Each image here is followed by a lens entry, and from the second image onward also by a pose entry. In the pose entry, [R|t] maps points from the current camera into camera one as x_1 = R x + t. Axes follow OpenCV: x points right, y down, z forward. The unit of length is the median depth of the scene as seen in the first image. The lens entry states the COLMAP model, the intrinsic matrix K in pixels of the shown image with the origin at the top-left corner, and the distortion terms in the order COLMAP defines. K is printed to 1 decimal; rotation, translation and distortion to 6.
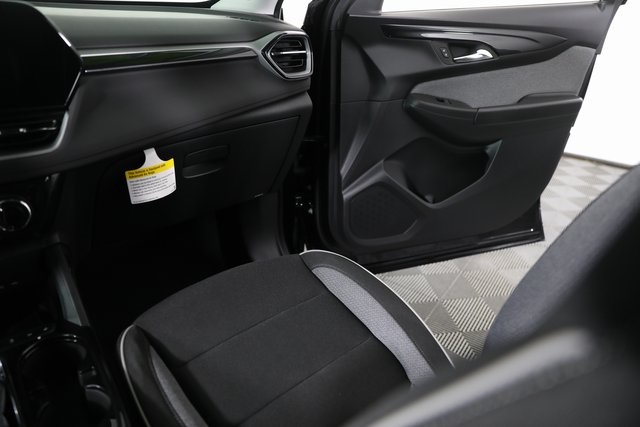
lens RADIAL K [[435.4, 0, 318.4], [0, 435.4, 211.3], [0, 0, 1]] dist [-0.098803, 0.060123]
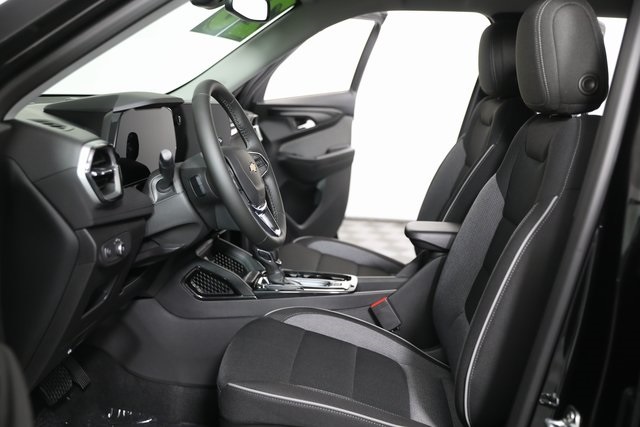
lens RADIAL K [[644.8, 0, 320.9], [0, 644.8, 213.2], [0, 0, 1]] dist [0.099402, 0.000000]
pose [[0.731457, -0.128890, 0.669595, -1.385278], [0.281223, 0.951593, -0.124032, 0.284804], [-0.621196, 0.279030, 0.732297, -0.768535]]
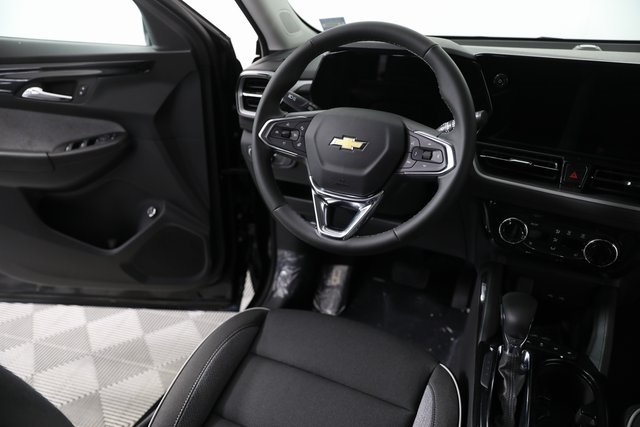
lens RADIAL K [[435.4, 0, 318.9], [0, 435.4, 212.7], [0, 0, 1]] dist [-0.098803, 0.060123]
pose [[0.378775, 0.387991, -0.840234, -0.064536], [-0.383859, 0.891969, 0.238838, -0.038230], [0.842129, 0.232066, 0.486789, -0.114114]]
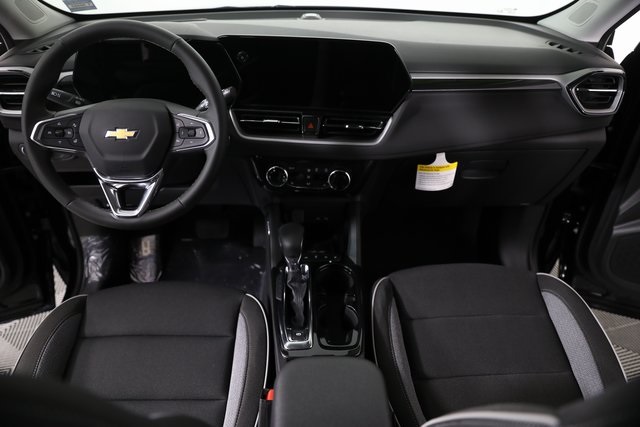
lens RADIAL K [[435.4, 0, 317.8], [0, 435.4, 213.9], [0, 0, 1]] dist [-0.098803, 0.060123]
pose [[0.767466, 0.337191, -0.545250, 0.058997], [-0.269350, 0.941393, 0.203049, -0.099421], [0.581761, -0.008970, 0.813310, -0.179635]]
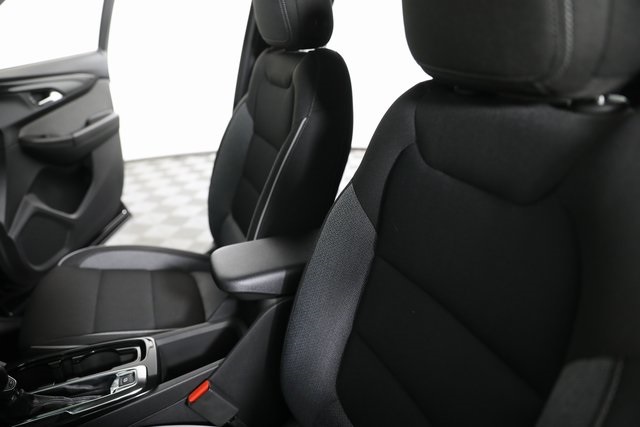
lens RADIAL K [[435.4, 0, 317.0], [0, 435.4, 209.3], [0, 0, 1]] dist [-0.098803, 0.060123]
pose [[0.346605, -0.381932, 0.856734, -0.673106], [0.438705, 0.873306, 0.211835, 0.022823], [-0.829098, 0.302430, 0.470248, -0.217091]]
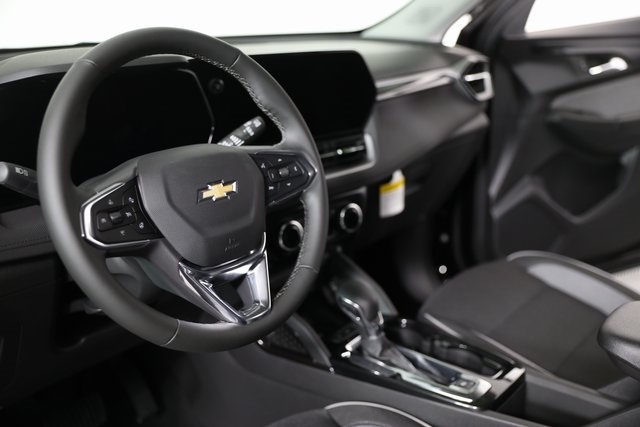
lens RADIAL K [[644.8, 0, 325.6], [0, 644.8, 215.8], [0, 0, 1]] dist [0.099402, 0.000000]
pose [[0.988975, -0.077440, 0.126217, -0.596656], [0.092417, 0.988766, -0.117476, 0.123371], [-0.115702, 0.127846, 0.985022, -0.477939]]
